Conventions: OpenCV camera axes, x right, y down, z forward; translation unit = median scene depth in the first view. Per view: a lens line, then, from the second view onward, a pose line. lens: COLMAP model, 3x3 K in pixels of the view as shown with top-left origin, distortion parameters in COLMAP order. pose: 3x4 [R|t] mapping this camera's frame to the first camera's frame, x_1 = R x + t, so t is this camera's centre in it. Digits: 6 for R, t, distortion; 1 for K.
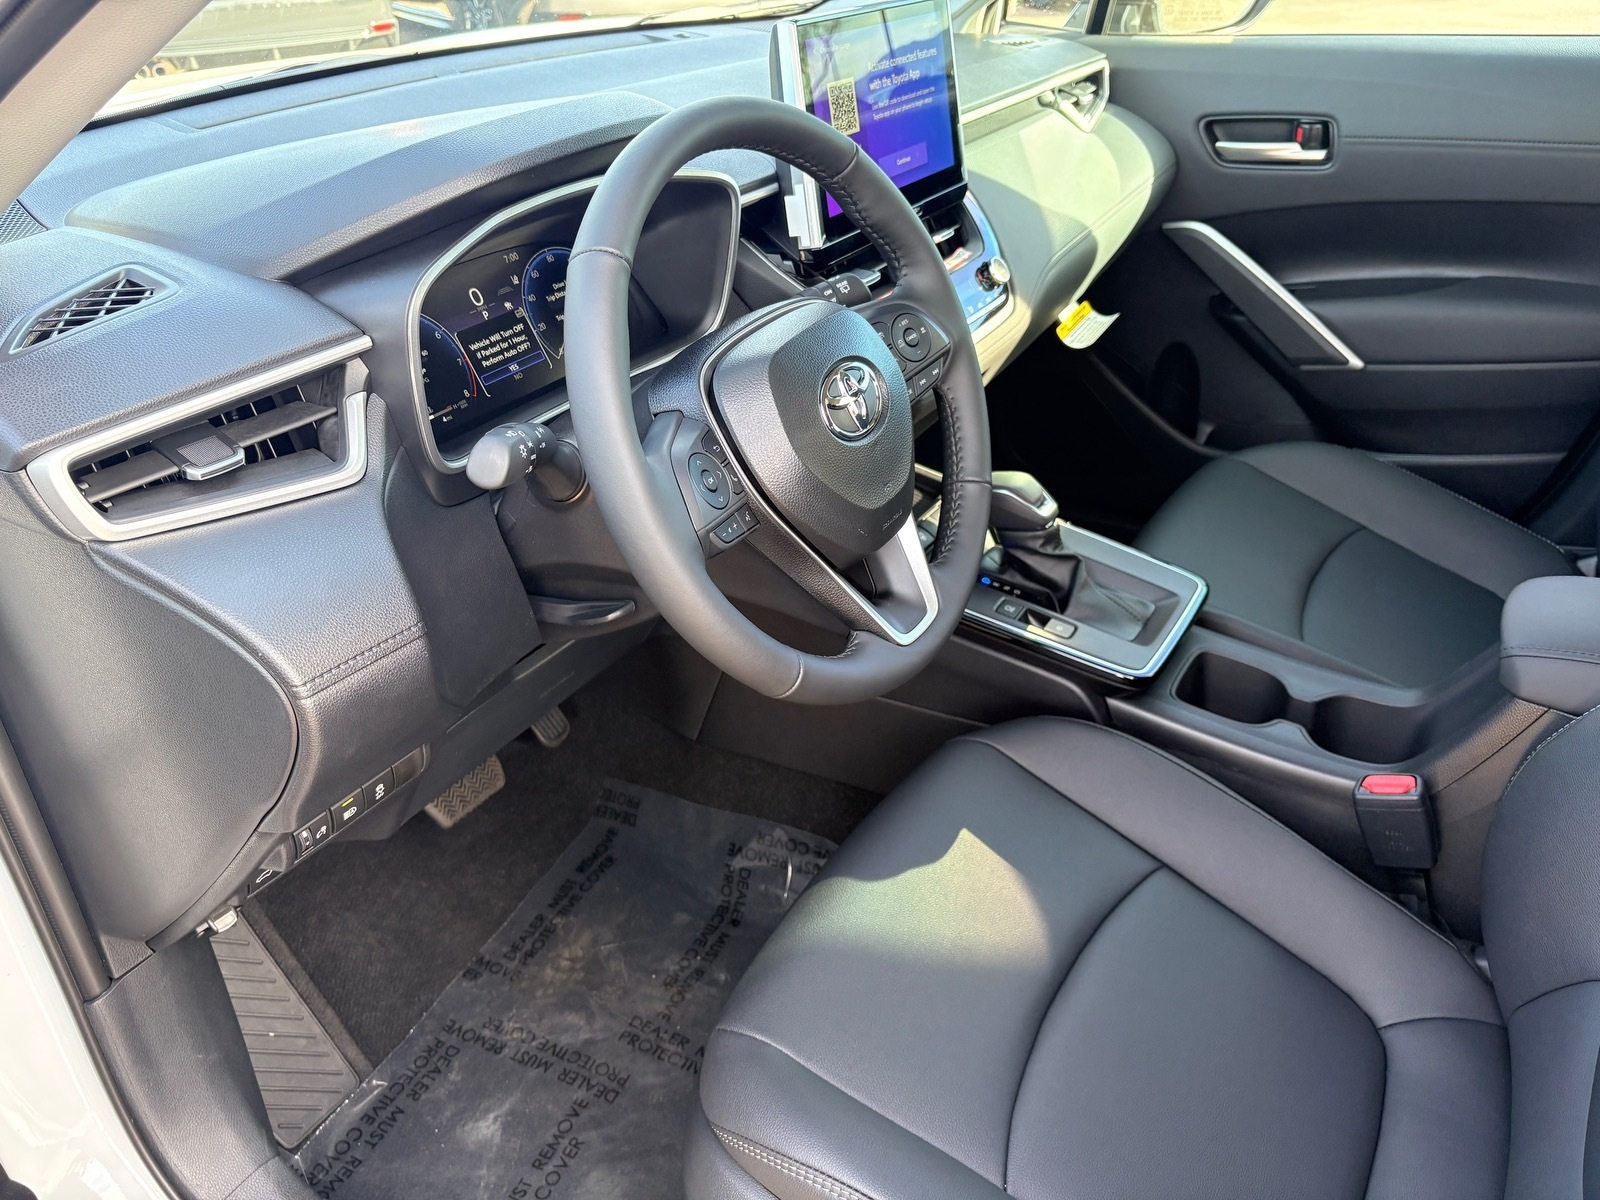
lens RADIAL K [[1221.6, 0, 800.0], [0, 1221.6, 600.0], [0, 0, 1]] dist [0.008575, -0.003167]
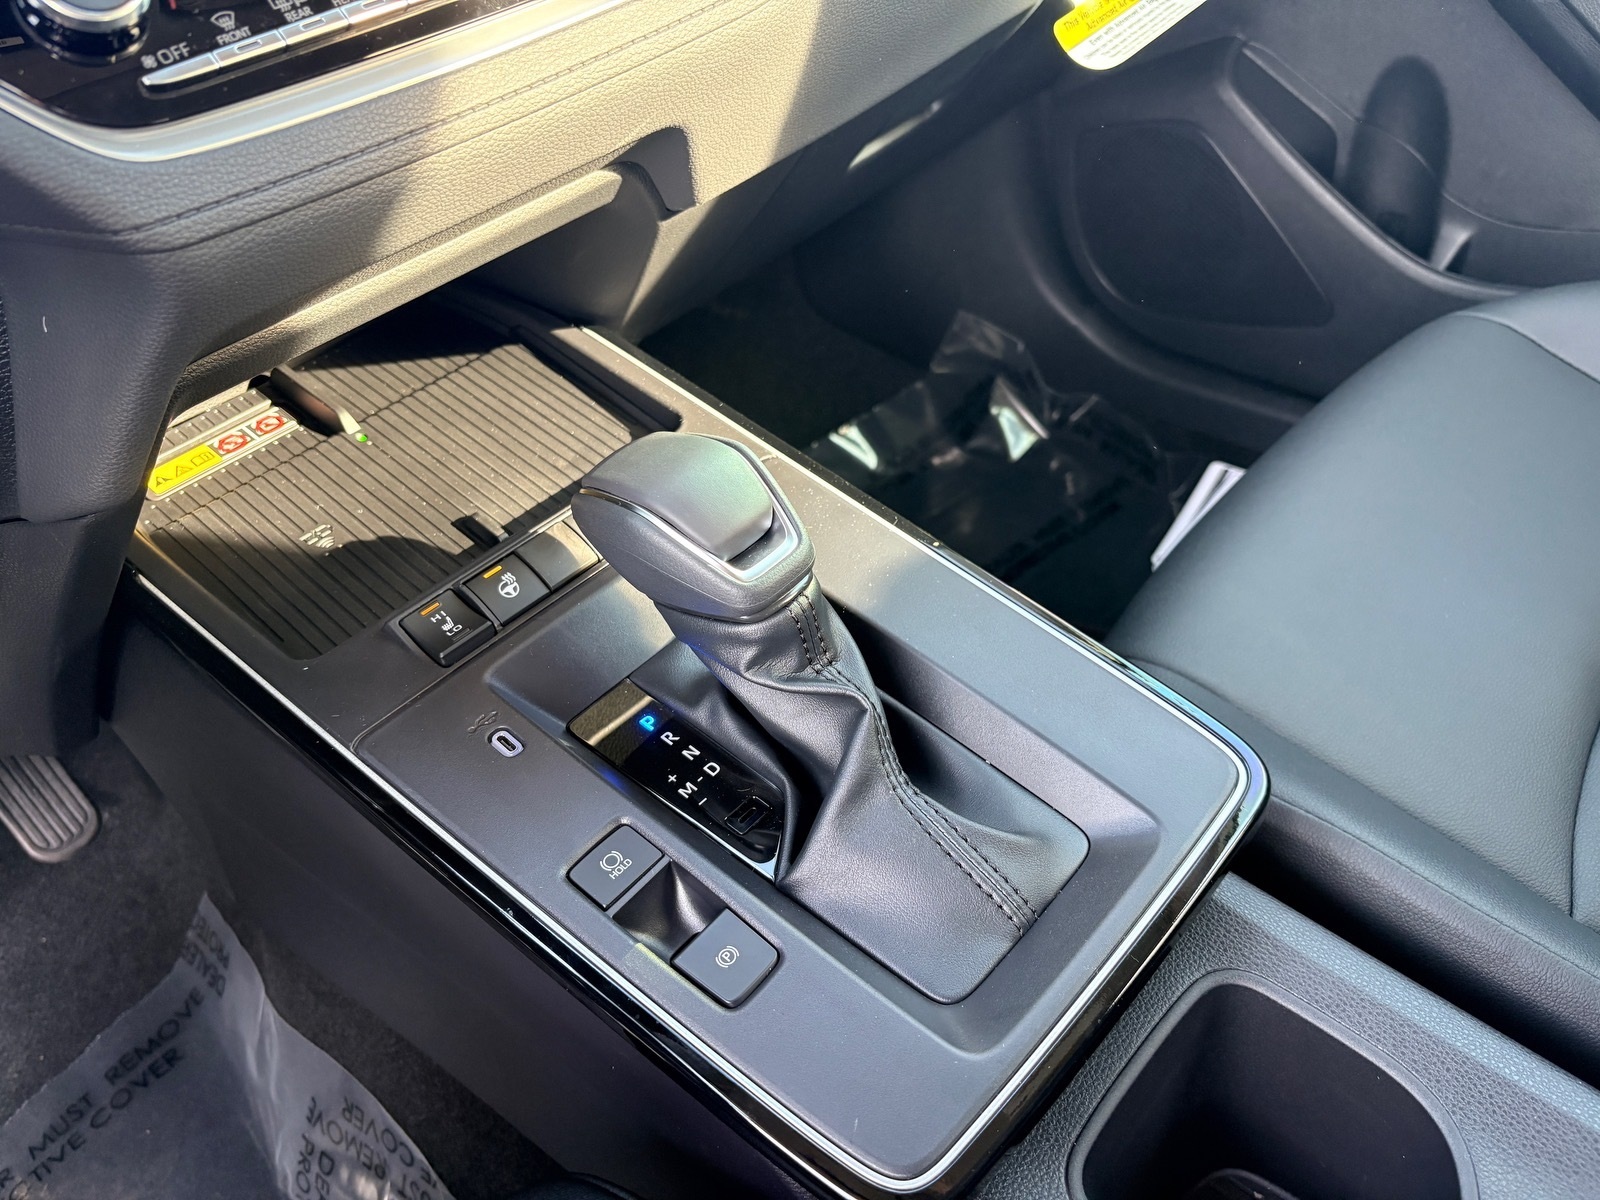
lens RADIAL K [[1221.6, 0, 800.0], [0, 1221.6, 600.0], [0, 0, 1]] dist [0.008575, -0.003167]
pose [[0.975490, 0.057991, -0.212266, 0.285664], [-0.017377, 0.981938, 0.188405, -0.128928], [0.219358, -0.180098, 0.958878, 0.681461]]
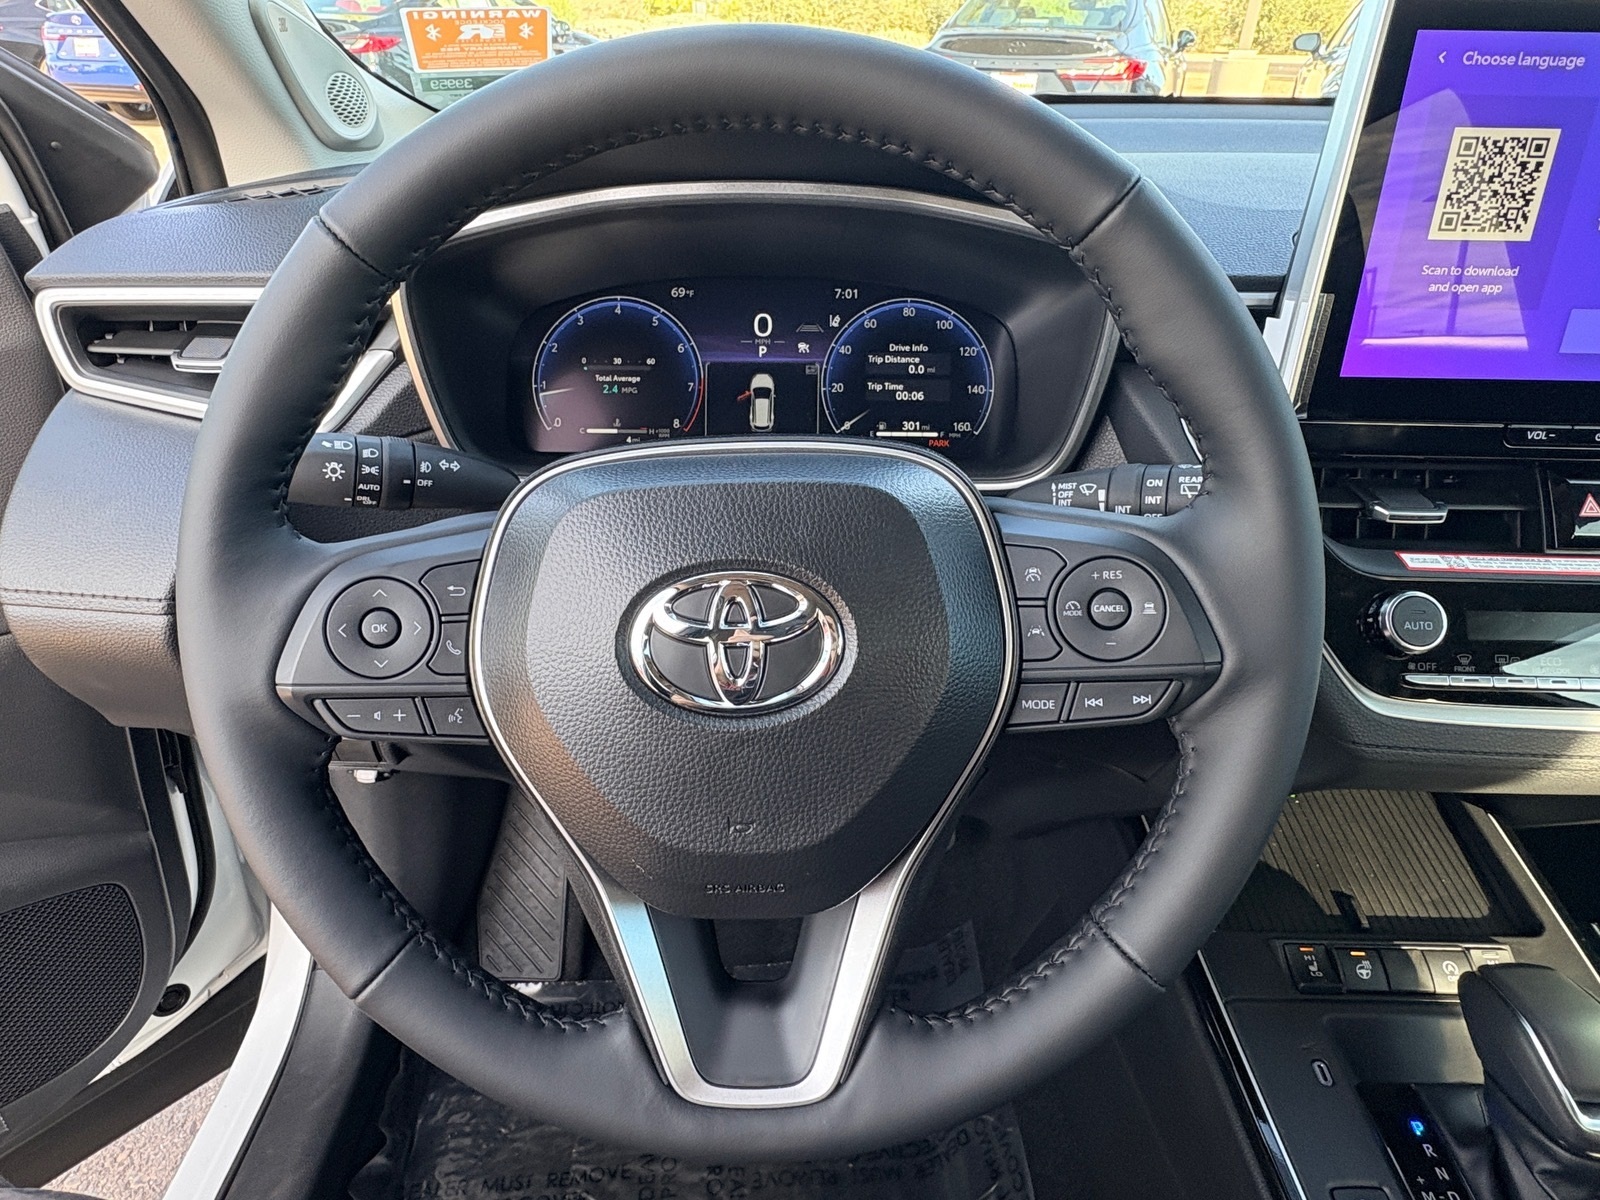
lens RADIAL K [[969.9, 0, 765.4], [0, 969.9, 591.8], [0, 0, 1]] dist [0.002732, -0.000516]
pose [[0.502681, 0.448132, -0.739249, 0.224808], [-0.455648, 0.864064, 0.213959, -0.181934], [0.734640, 0.229284, 0.638539, 0.495484]]
